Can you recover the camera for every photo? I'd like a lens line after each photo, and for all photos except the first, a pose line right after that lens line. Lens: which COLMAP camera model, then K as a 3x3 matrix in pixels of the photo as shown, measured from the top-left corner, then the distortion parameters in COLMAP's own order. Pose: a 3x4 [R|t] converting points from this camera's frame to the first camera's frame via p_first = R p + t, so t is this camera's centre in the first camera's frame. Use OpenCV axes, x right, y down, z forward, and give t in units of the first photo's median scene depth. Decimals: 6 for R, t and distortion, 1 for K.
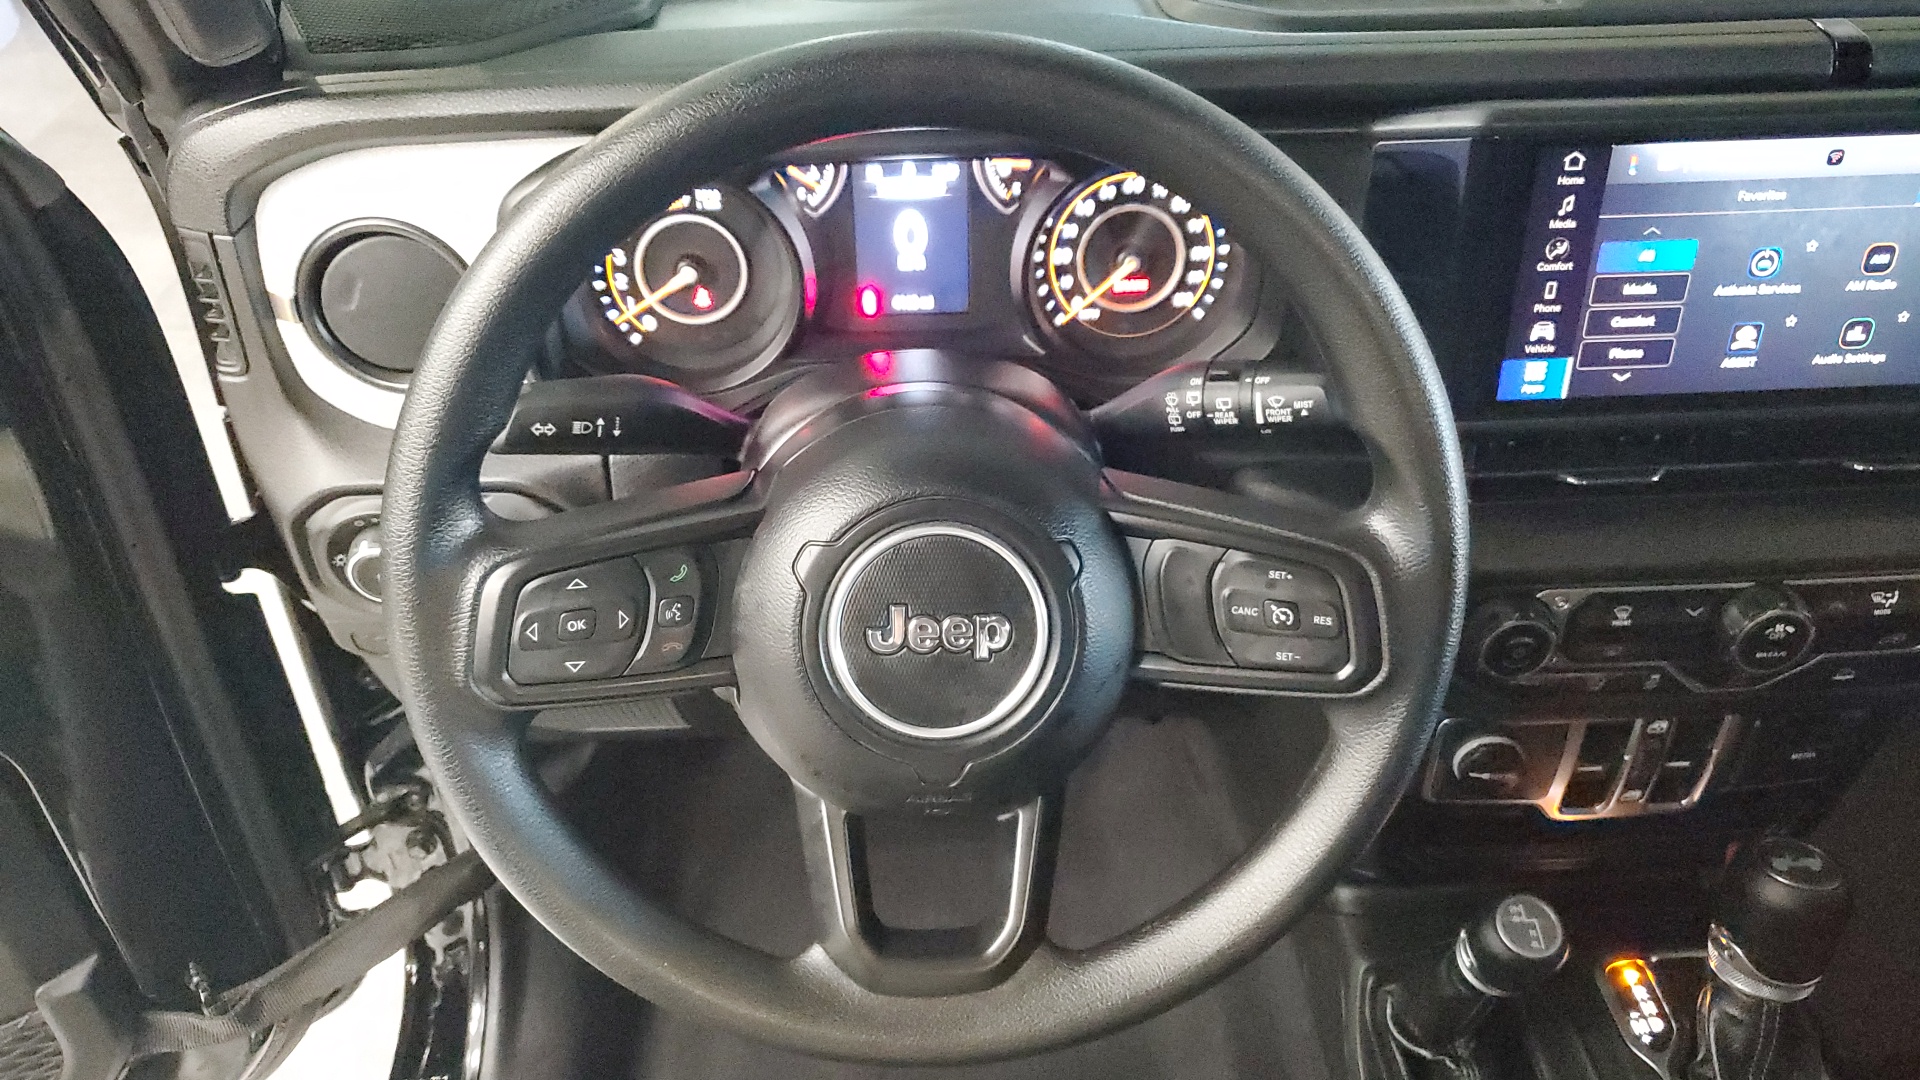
lens RADIAL K [[1476.2, 0, 969.0], [0, 1476.2, 469.0], [0, 0, 1]] dist [0.044553, -0.035287]
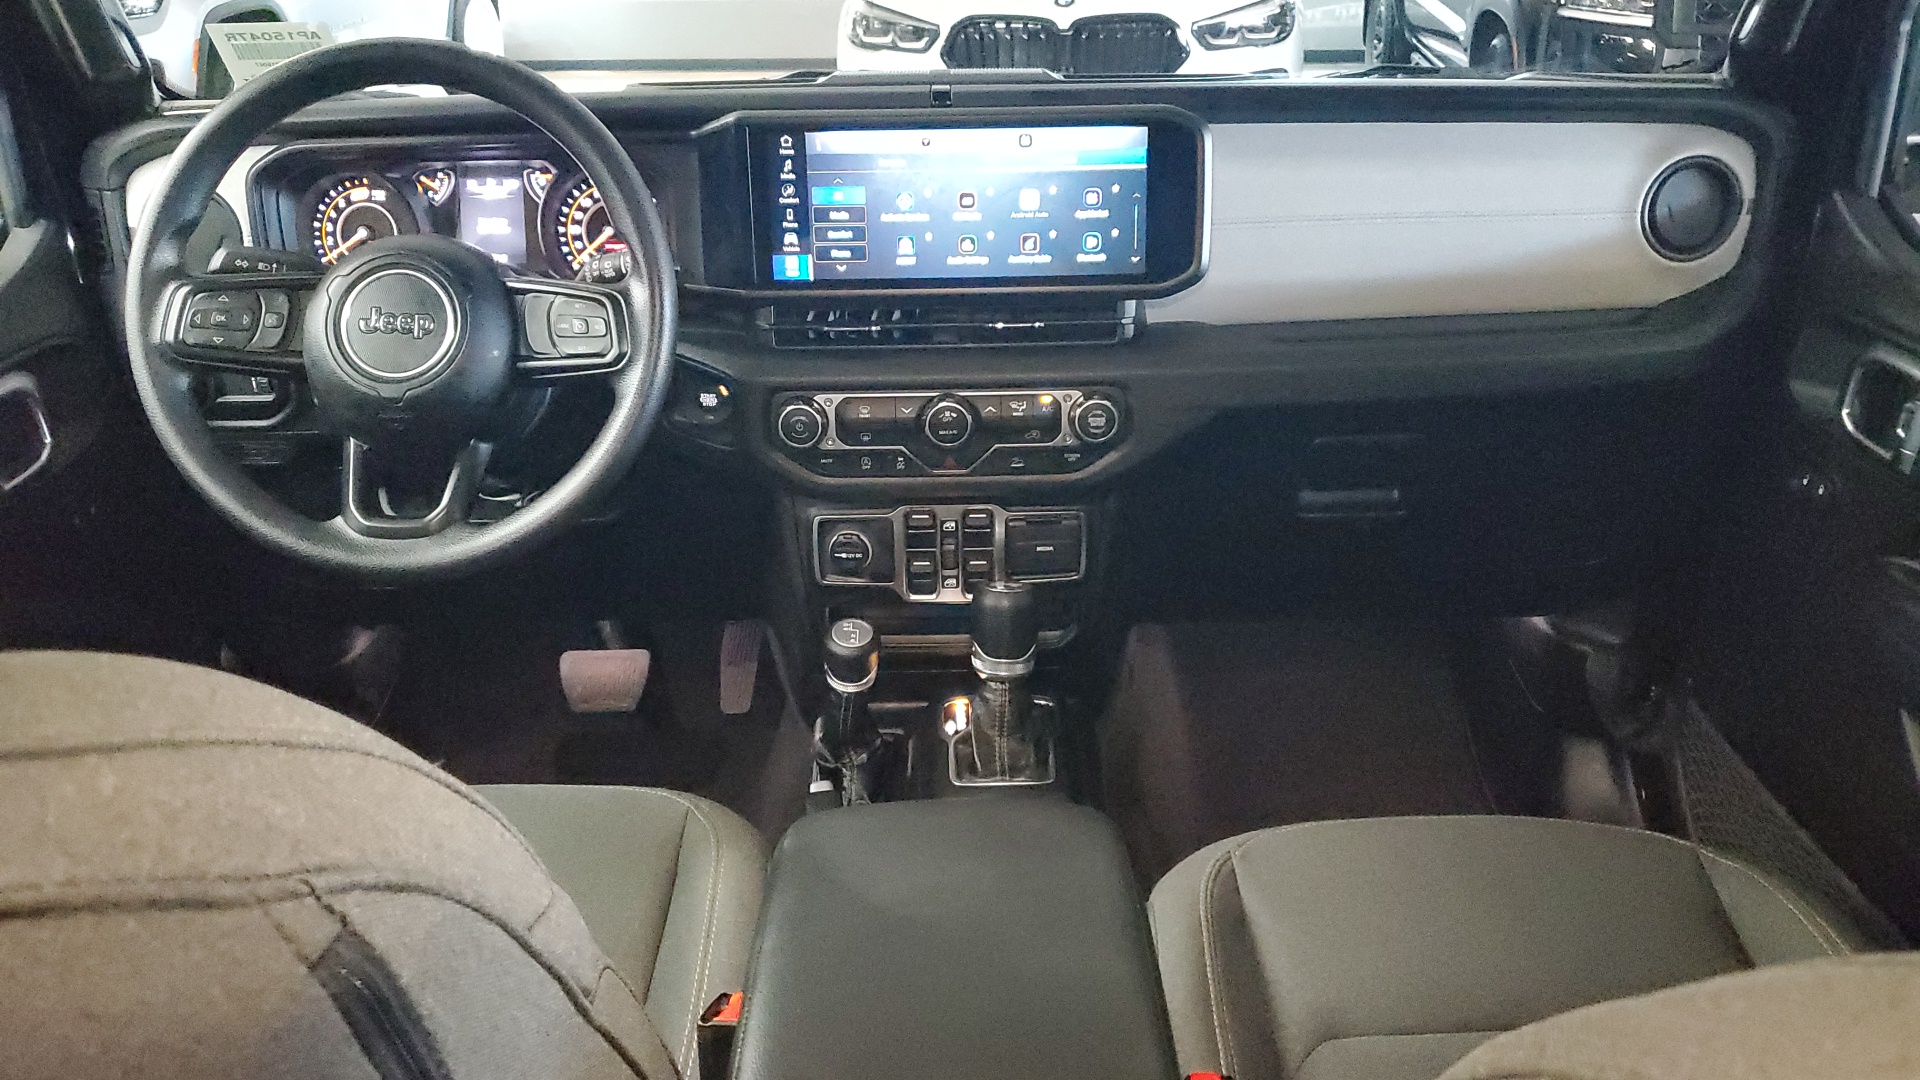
lens RADIAL K [[1476.2, 0, 974.5], [0, 1476.2, 545.5], [0, 0, 1]] dist [0.044553, -0.035287]
pose [[0.997774, 0.011638, -0.065656, 0.689807], [-0.027929, 0.967056, -0.253026, 0.687225], [0.060548, 0.254297, 0.965229, -0.622764]]
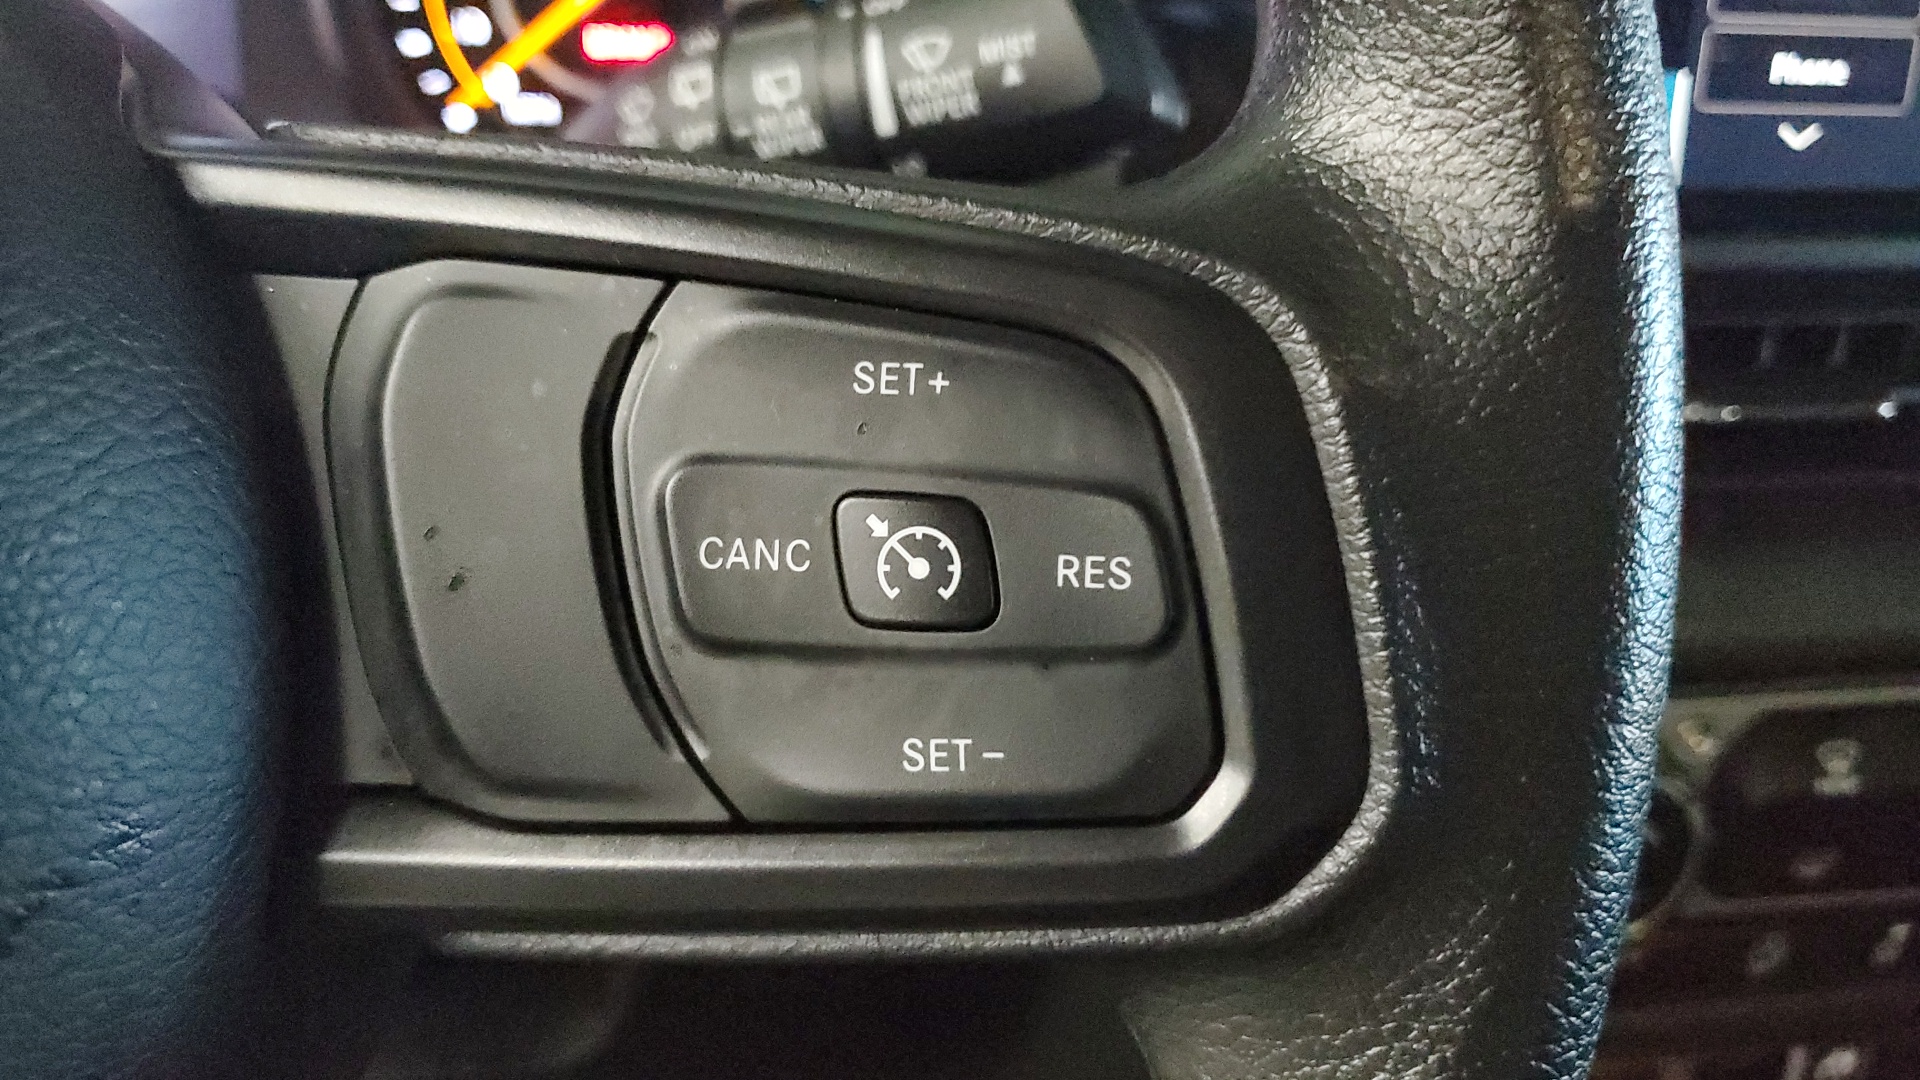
lens RADIAL K [[1476.2, 0, 956.4], [0, 1476.2, 543.4], [0, 0, 1]] dist [0.044553, -0.035287]
pose [[0.991251, -0.011962, 0.131450, 0.151368], [0.039211, 0.977613, -0.206724, 0.114156], [-0.126034, 0.210069, 0.969529, 0.629109]]
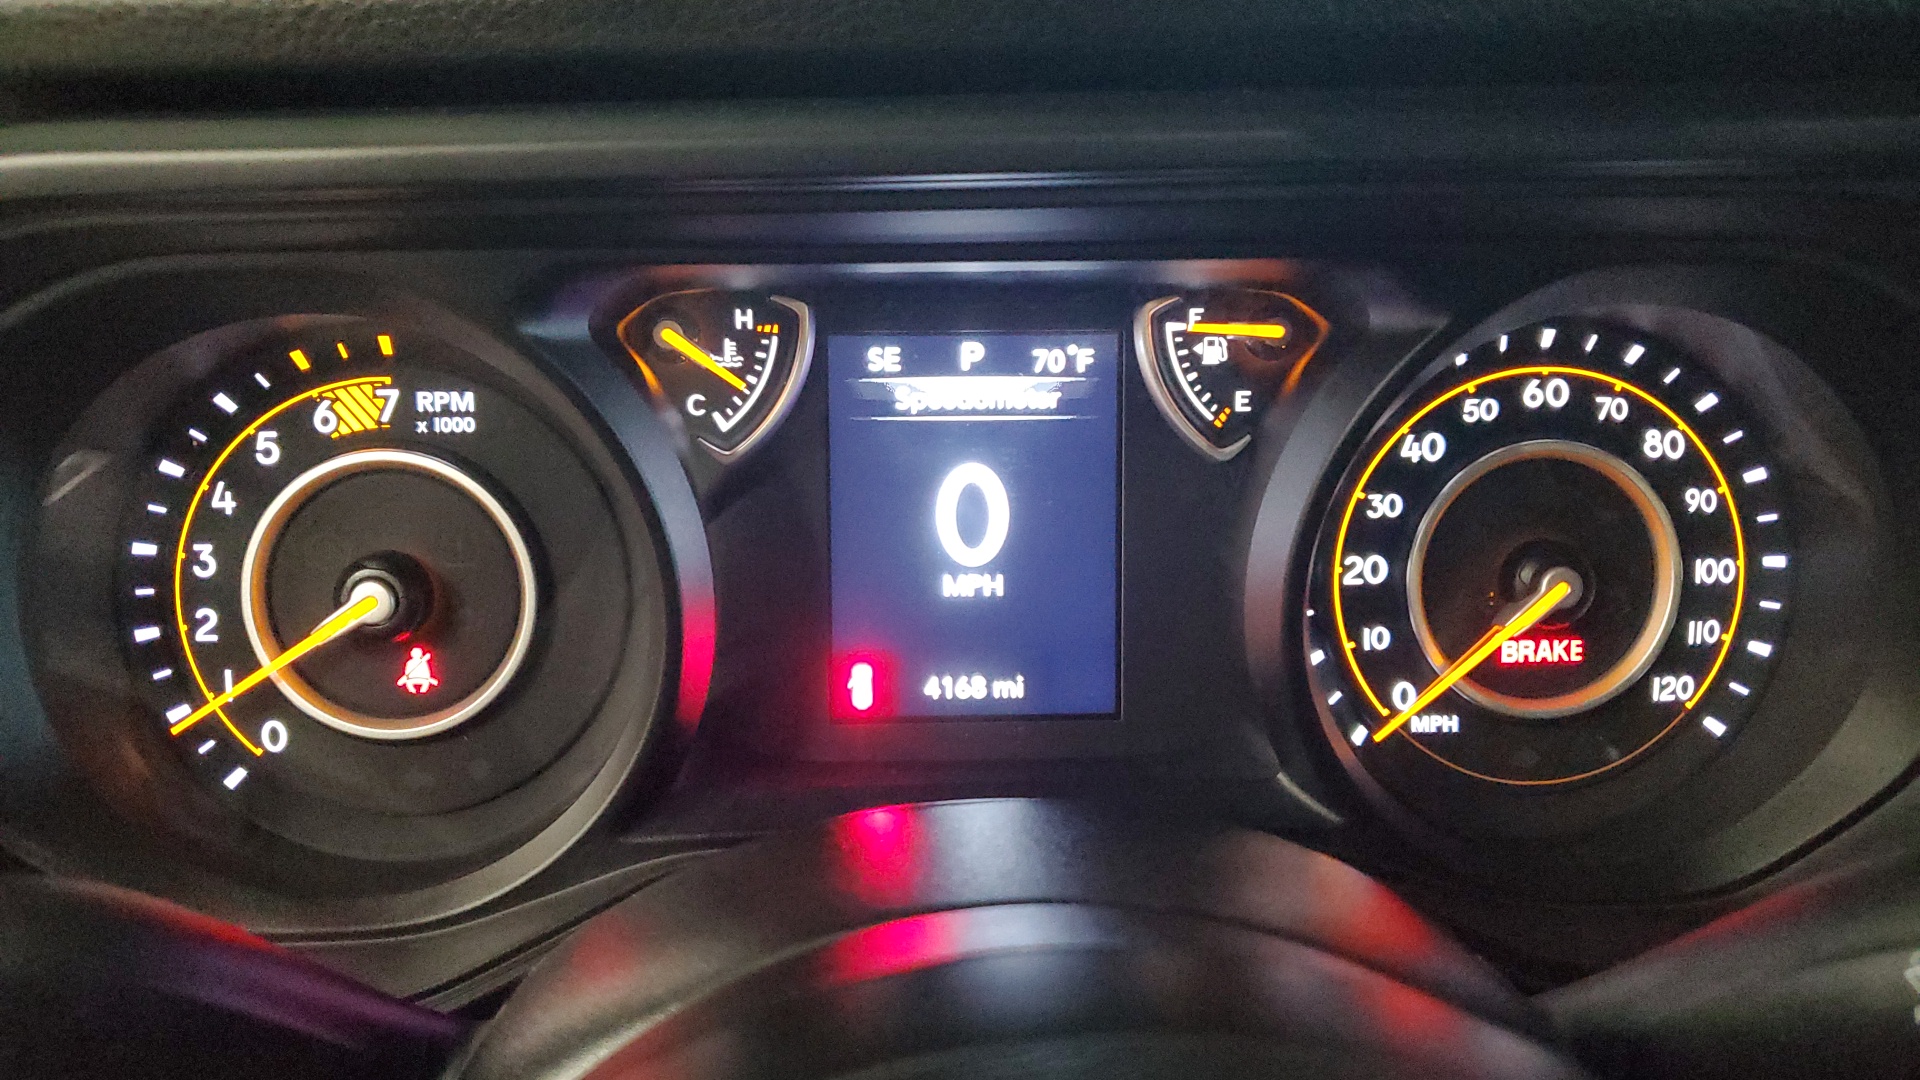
lens RADIAL K [[1476.2, 0, 963.7], [0, 1476.2, 534.6], [0, 0, 1]] dist [0.044553, -0.035287]
pose [[0.999957, 0.007762, -0.005055, -0.041115], [-0.008870, 0.959596, -0.281242, -0.044731], [0.002668, 0.281275, 0.959624, 0.647636]]
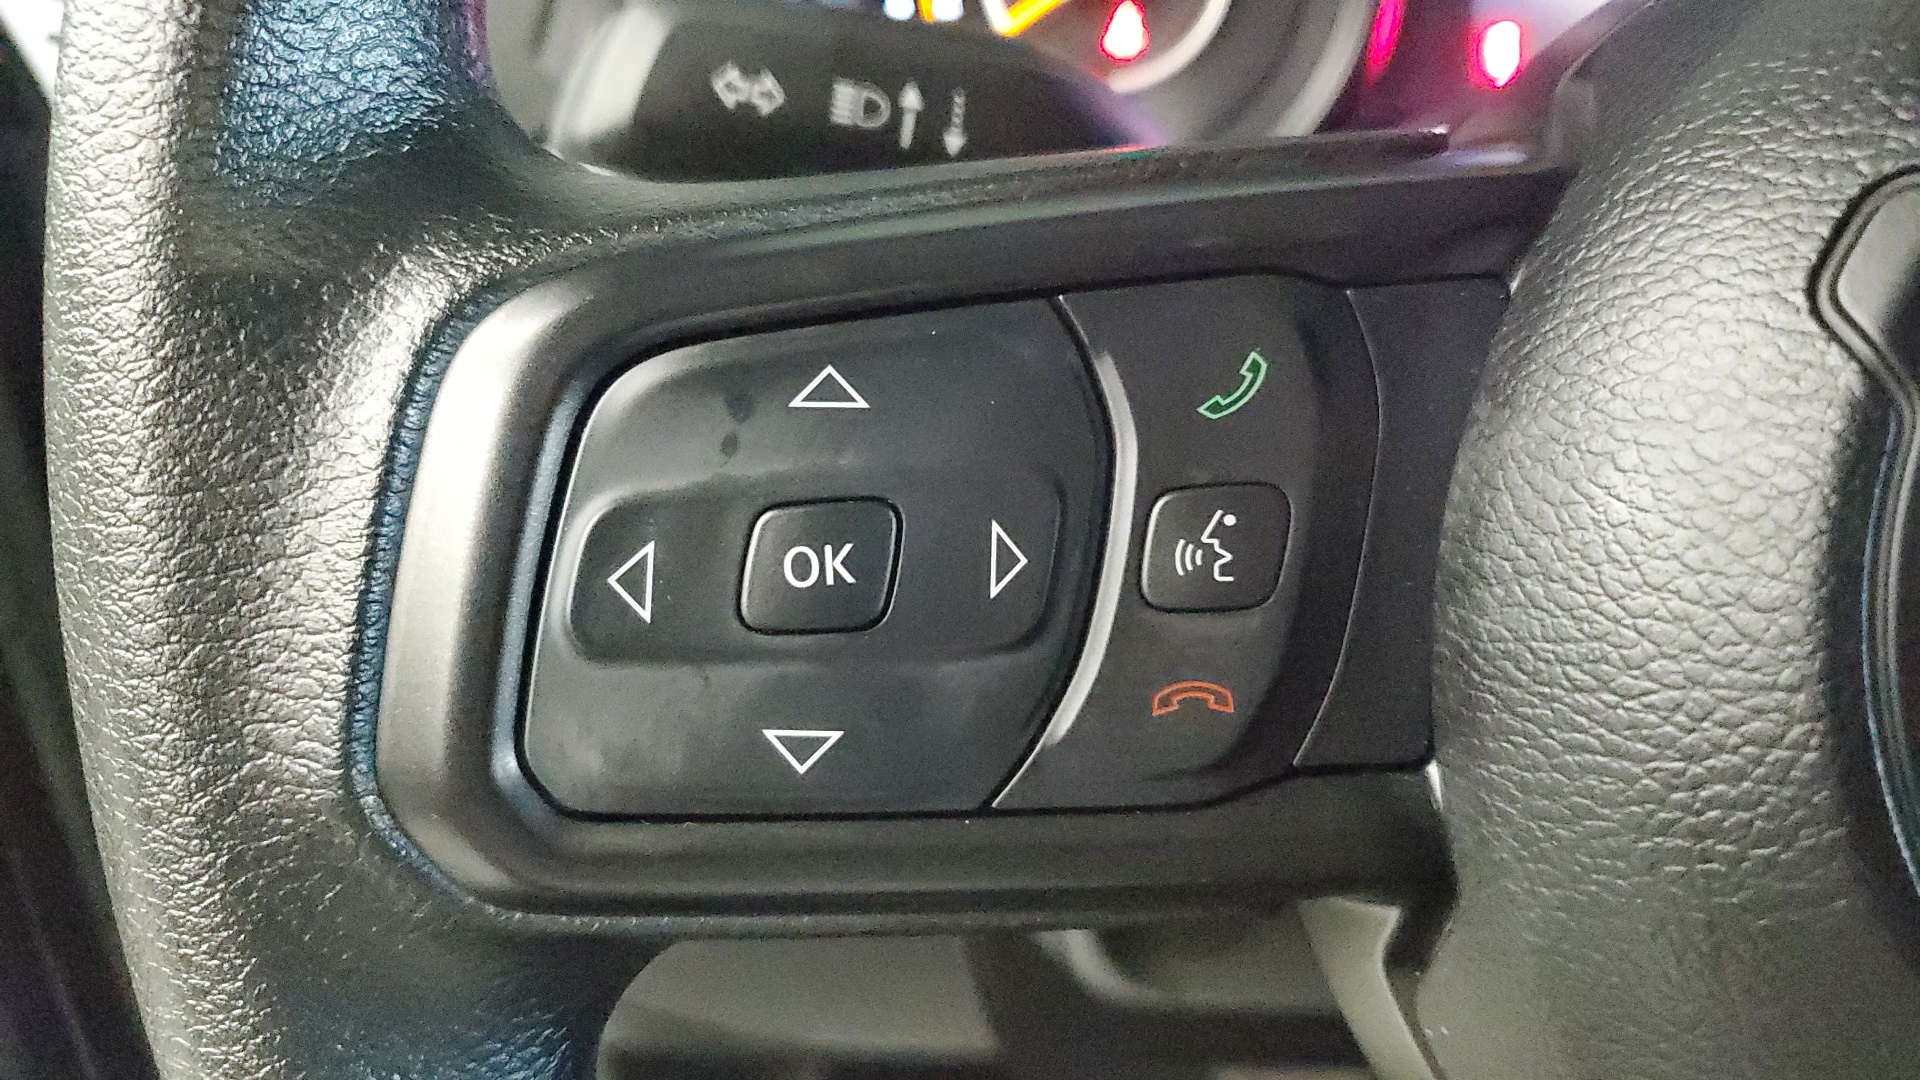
lens RADIAL K [[1476.2, 0, 977.0], [0, 1476.2, 529.0], [0, 0, 1]] dist [0.044553, -0.035287]
pose [[0.987466, 0.009287, -0.157558, -0.158543], [-0.033299, 0.988056, -0.150456, 0.104732], [0.154279, 0.153817, 0.975981, 0.604915]]
